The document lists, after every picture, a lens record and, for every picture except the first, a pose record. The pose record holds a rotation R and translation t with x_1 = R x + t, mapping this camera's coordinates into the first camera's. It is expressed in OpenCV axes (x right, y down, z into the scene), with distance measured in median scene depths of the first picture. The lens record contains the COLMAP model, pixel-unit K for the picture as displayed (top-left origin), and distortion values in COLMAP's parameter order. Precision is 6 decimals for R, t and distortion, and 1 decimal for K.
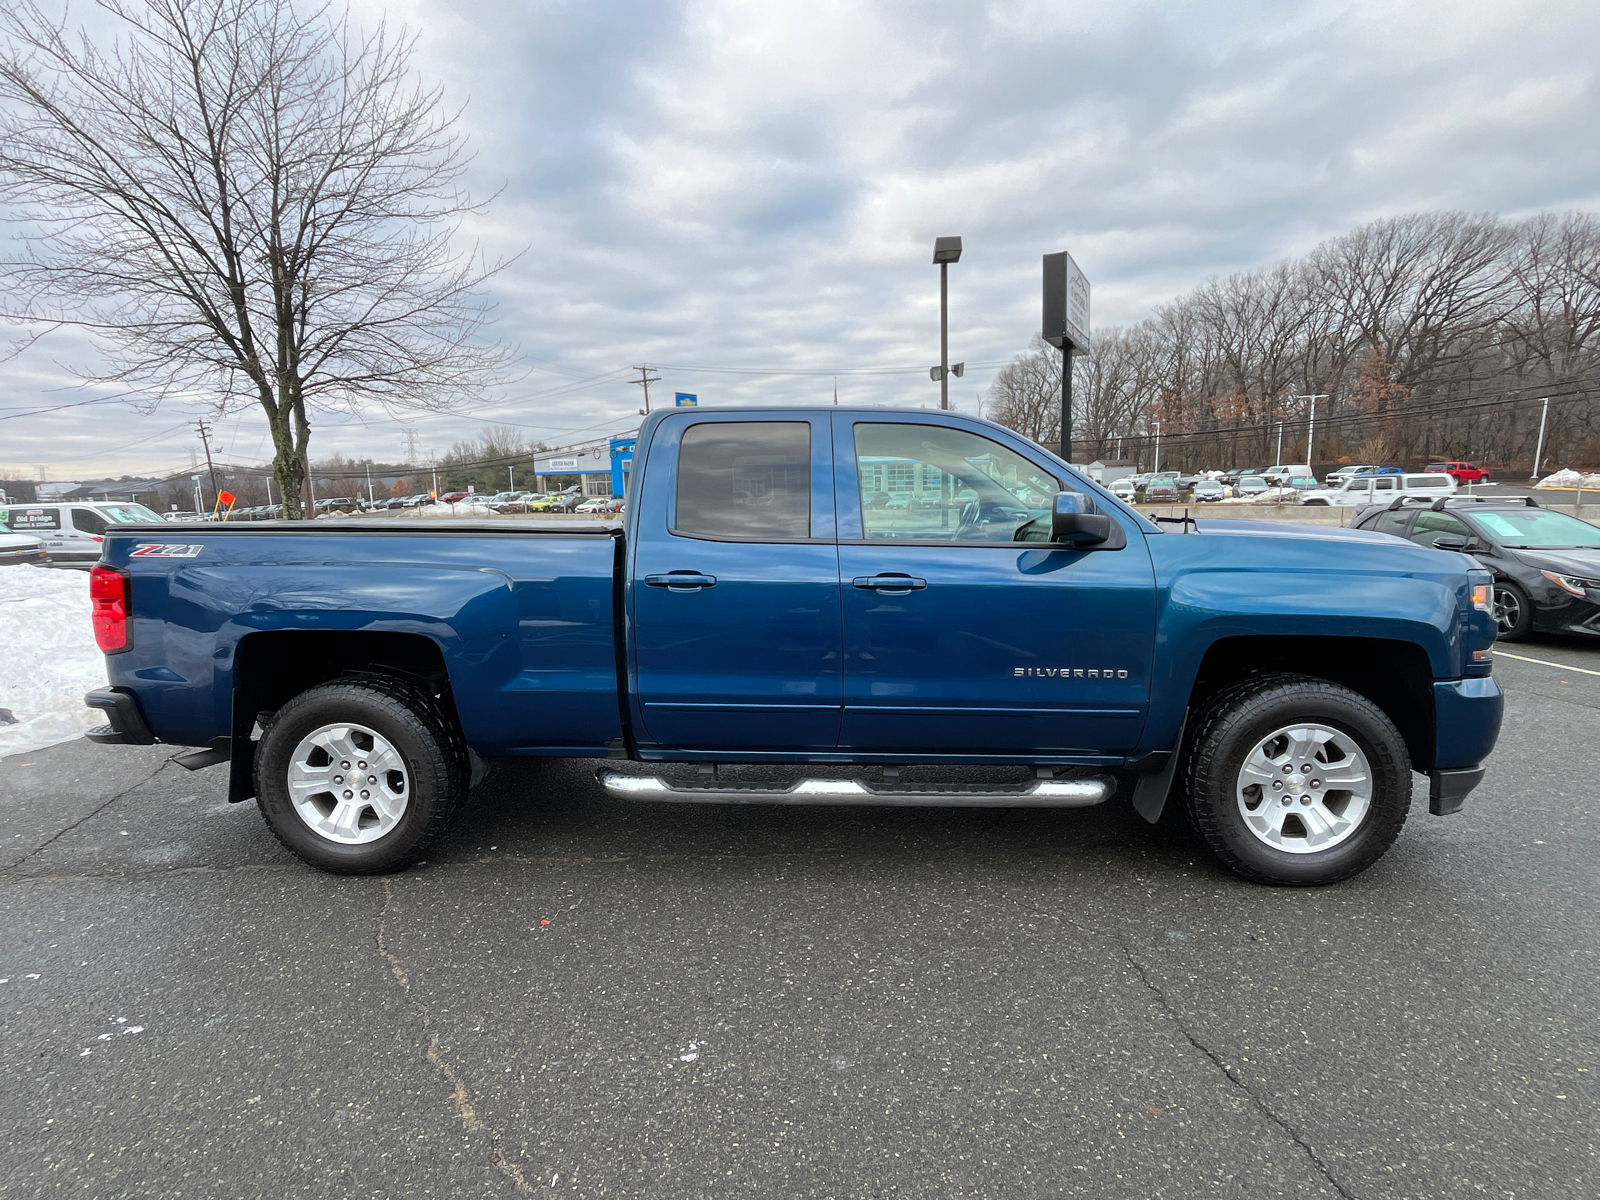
lens RADIAL K [[810.5, 0, 794.3], [0, 810.5, 617.0], [0, 0, 1]] dist [-0.001815, -0.002237]
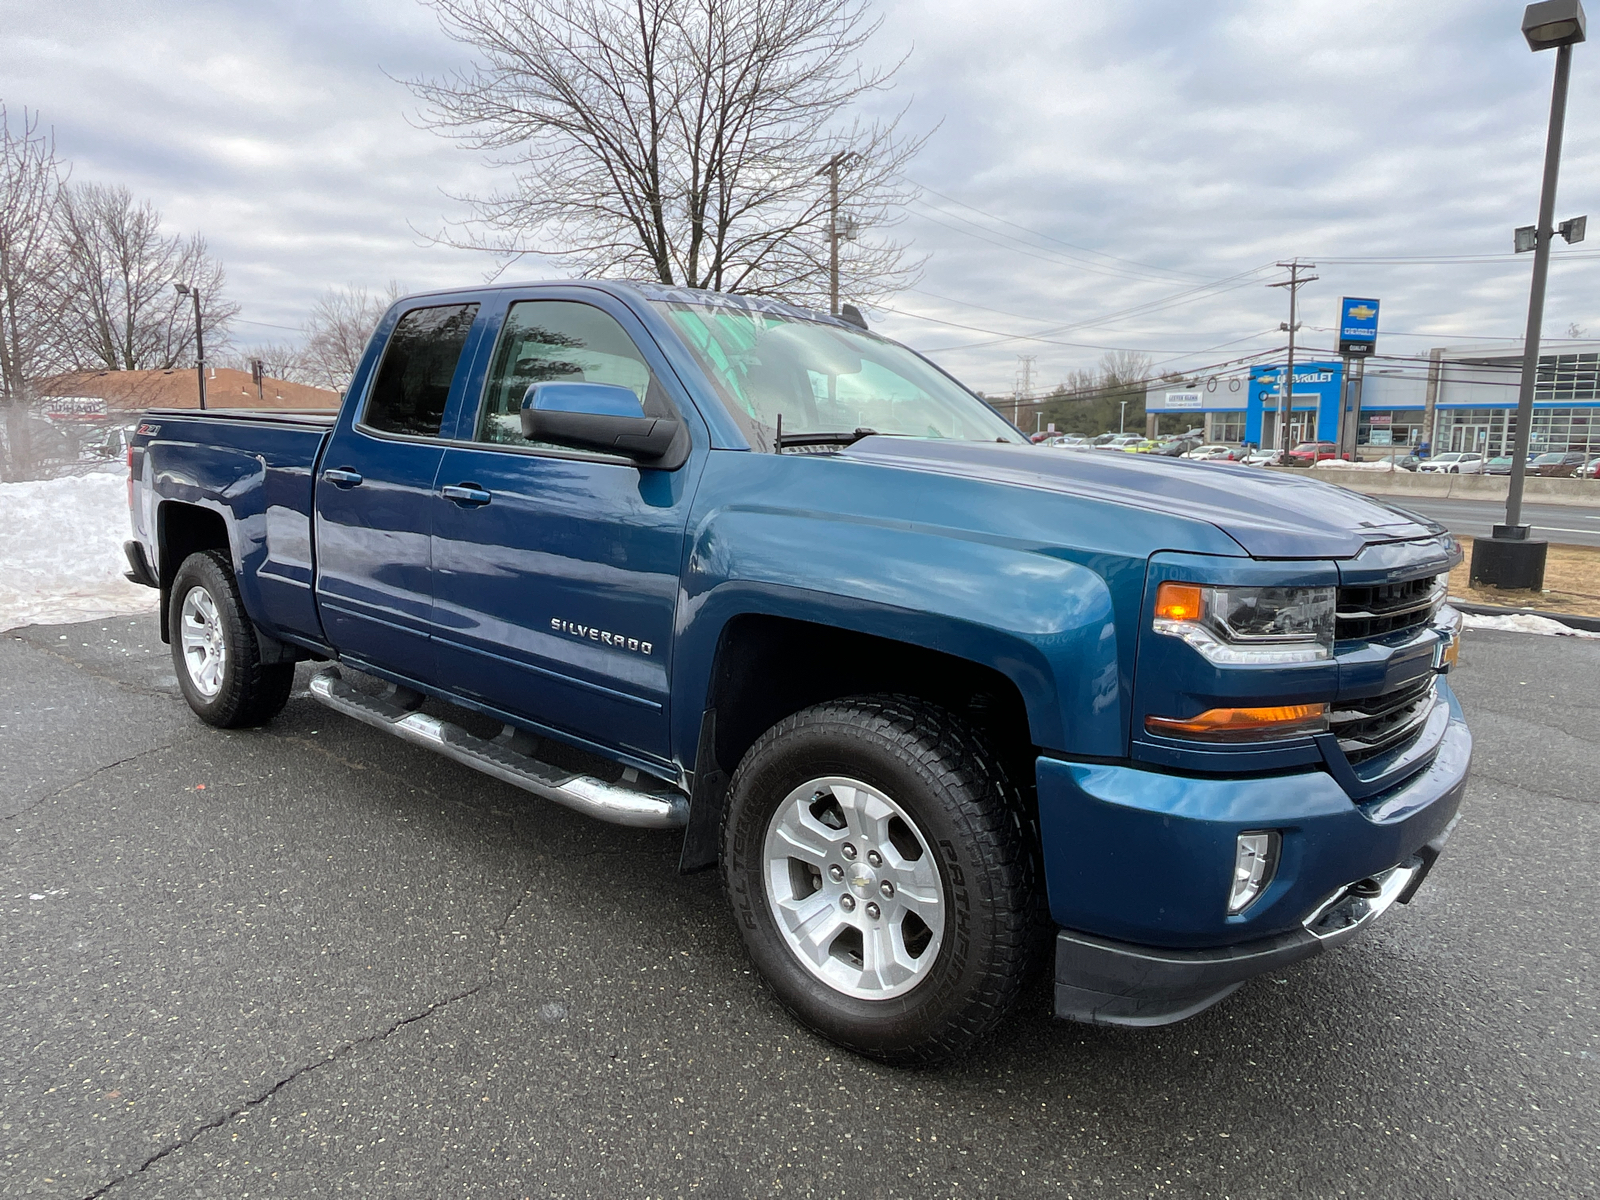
lens RADIAL K [[1031.5, 0, 800.0], [0, 1031.5, 600.0], [0, 0, 1]] dist [-0.001288, -0.006164]
pose [[0.796578, 0.129285, -0.590550, 0.155190], [-0.126171, 0.990907, 0.046744, -0.004326], [0.591223, 0.037275, 0.805646, 0.054306]]
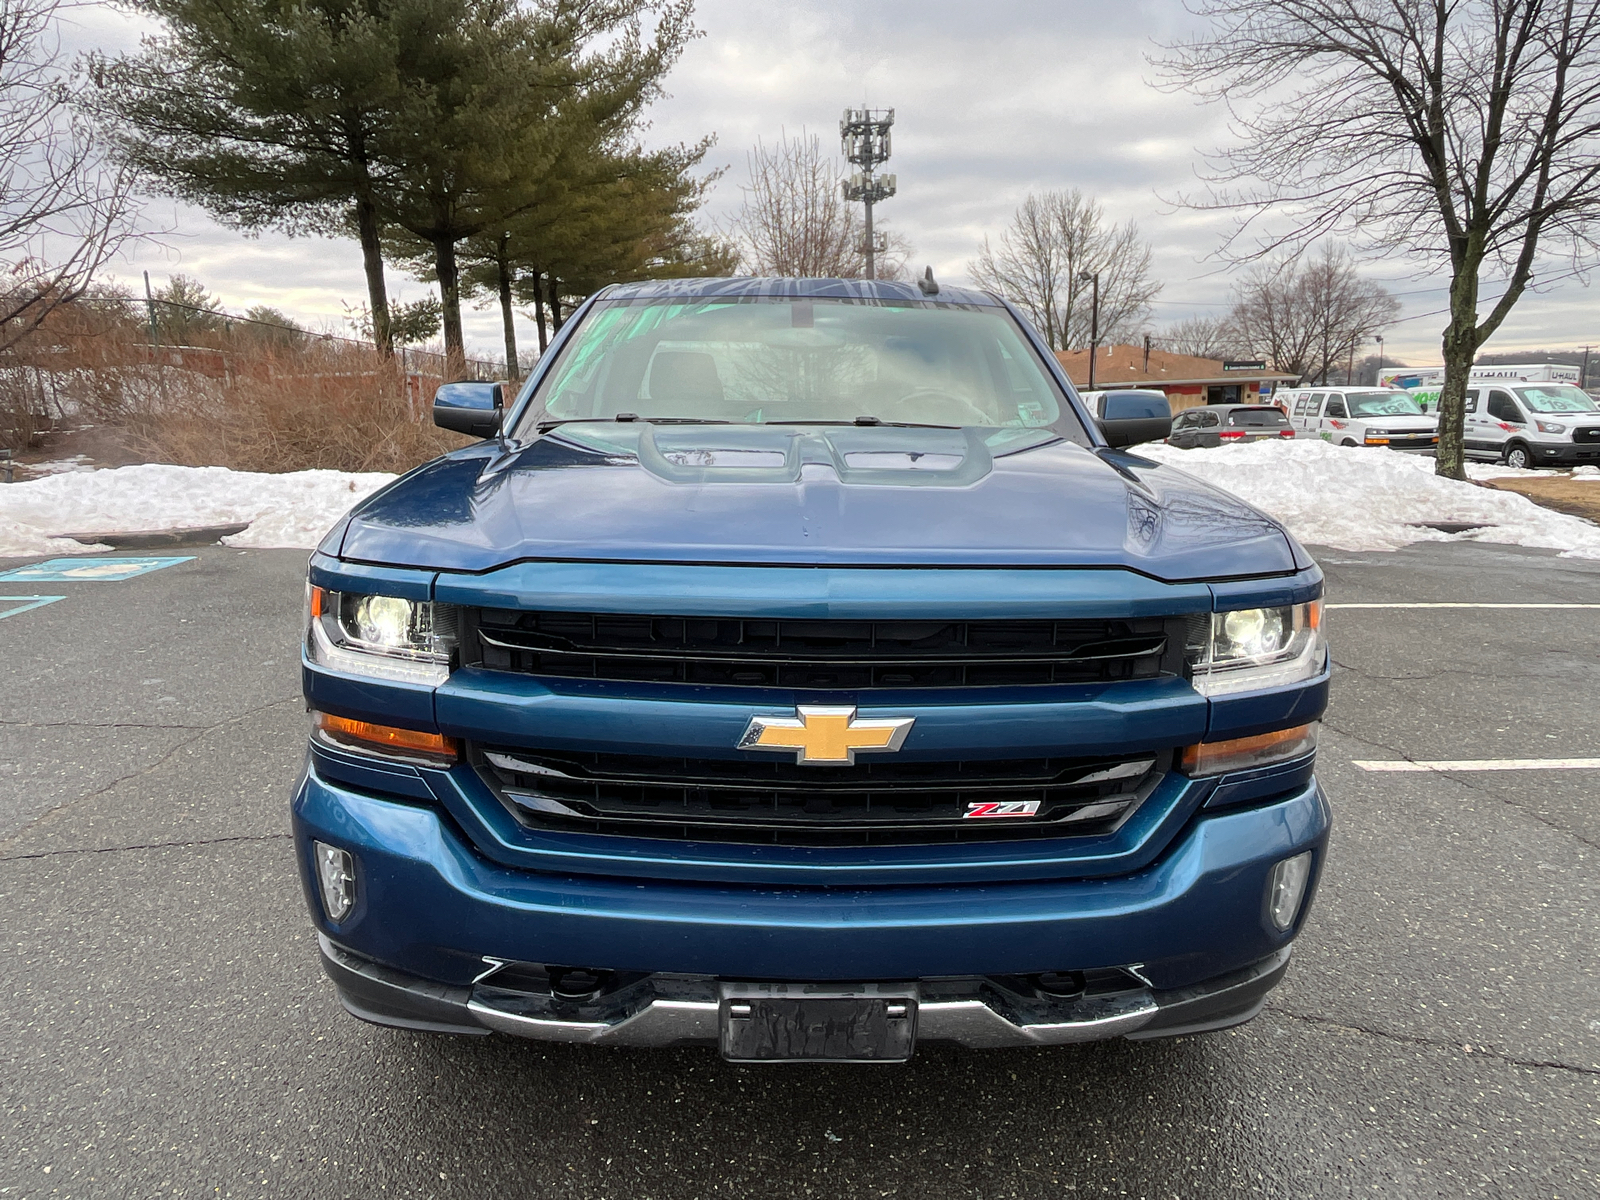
lens RADIAL K [[1031.5, 0, 800.0], [0, 1031.5, 600.0], [0, 0, 1]] dist [-0.001288, -0.006164]
pose [[0.073154, 0.208175, -0.975352, 0.221815], [-0.140286, 0.970397, 0.196596, -0.028238], [0.987405, 0.122447, 0.100193, 0.182652]]
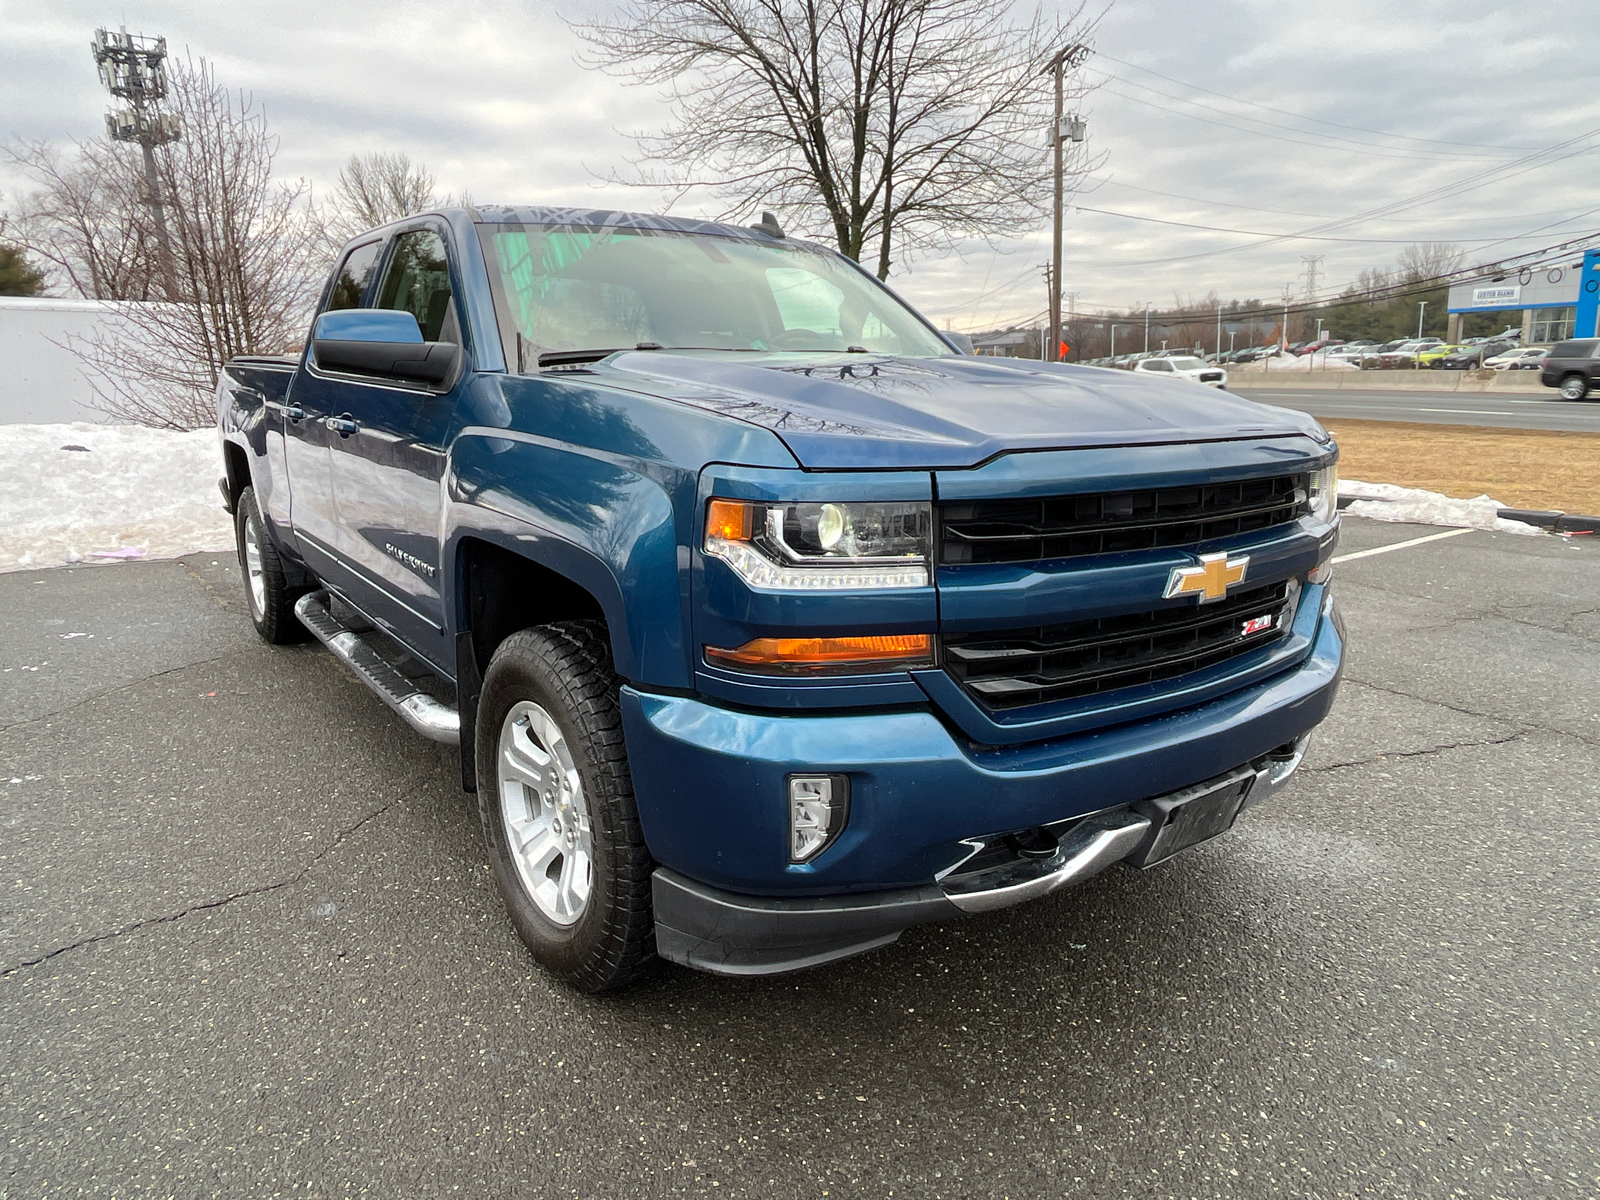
lens RADIAL K [[1031.5, 0, 800.0], [0, 1031.5, 600.0], [0, 0, 1]] dist [-0.001288, -0.006164]
pose [[0.634343, 0.177332, -0.752438, 0.195880], [-0.106492, 0.984100, 0.142151, -0.010314], [0.765682, -0.010043, 0.643141, 0.100004]]
